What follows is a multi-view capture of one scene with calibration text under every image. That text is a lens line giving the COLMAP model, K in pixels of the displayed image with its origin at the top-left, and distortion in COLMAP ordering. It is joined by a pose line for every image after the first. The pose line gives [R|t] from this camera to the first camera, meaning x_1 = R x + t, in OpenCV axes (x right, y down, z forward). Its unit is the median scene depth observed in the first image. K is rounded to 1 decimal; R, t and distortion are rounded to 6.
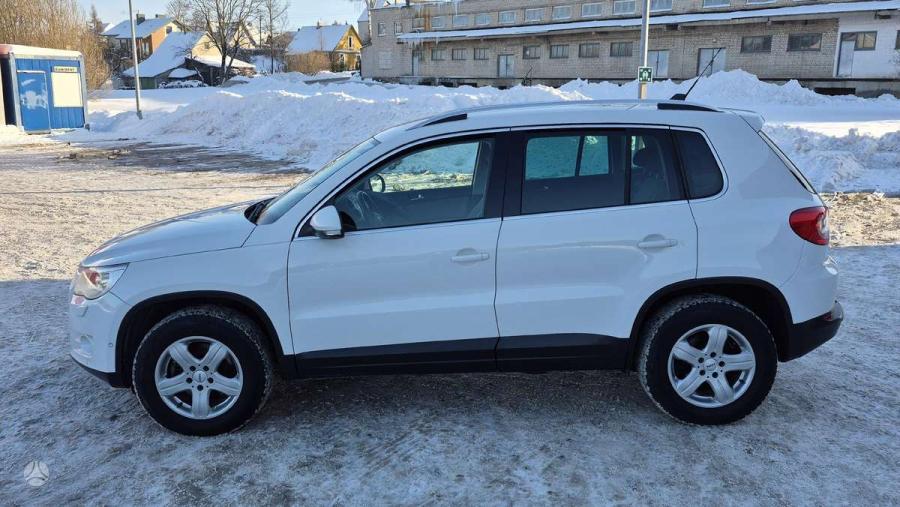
lens RADIAL K [[735.8, 0, 441.9], [0, 735.8, 249.7], [0, 0, 1]] dist [0.091842, -0.086773]
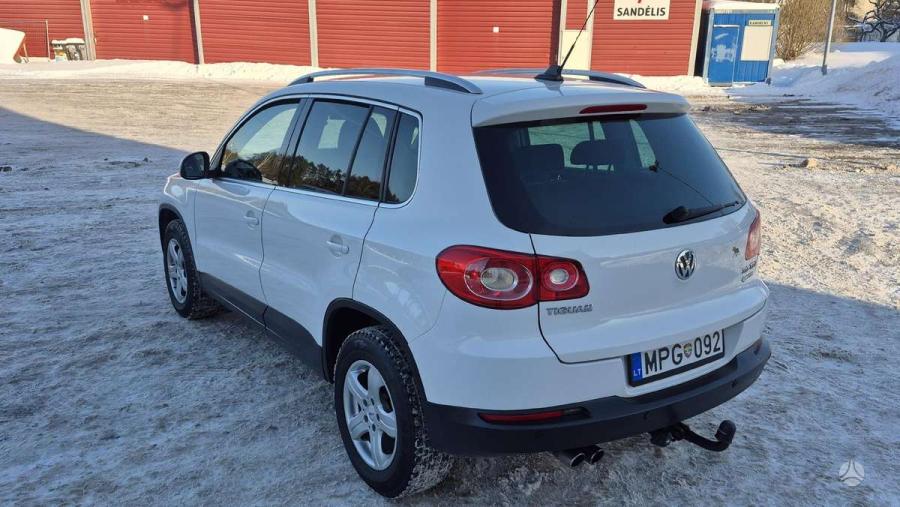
lens RADIAL K [[735.8, 0, 441.9], [0, 735.8, 249.7], [0, 0, 1]] dist [0.091842, -0.086773]
pose [[0.593681, 0.226516, -0.772162, 0.096657], [-0.180094, 0.972625, 0.146856, -0.014212], [0.784289, 0.051876, 0.618223, 0.055985]]
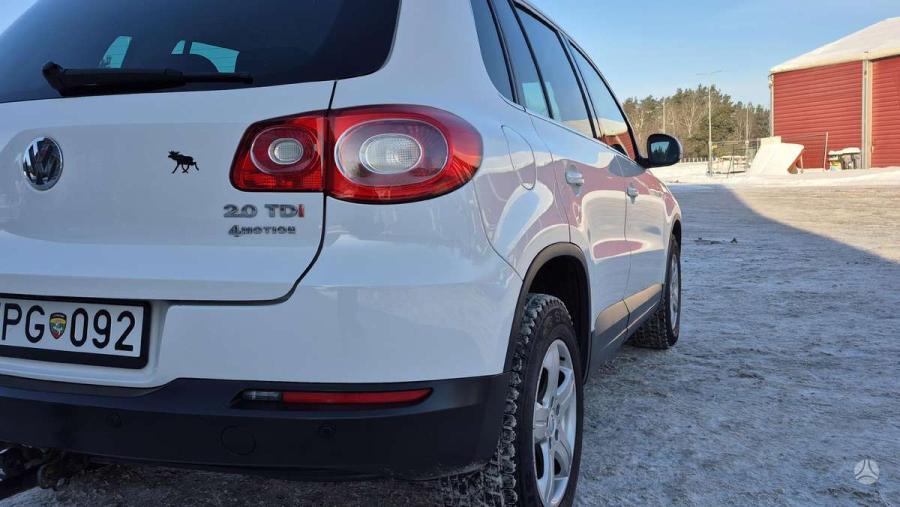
lens RADIAL K [[735.8, 0, 460.3], [0, 735.8, 252.1], [0, 0, 1]] dist [0.158899, -0.248063]
pose [[-0.337629, 0.114876, -0.934243, 0.087661], [-0.162683, 0.970467, 0.178123, -0.012962], [0.927114, 0.212125, -0.308969, 0.149130]]
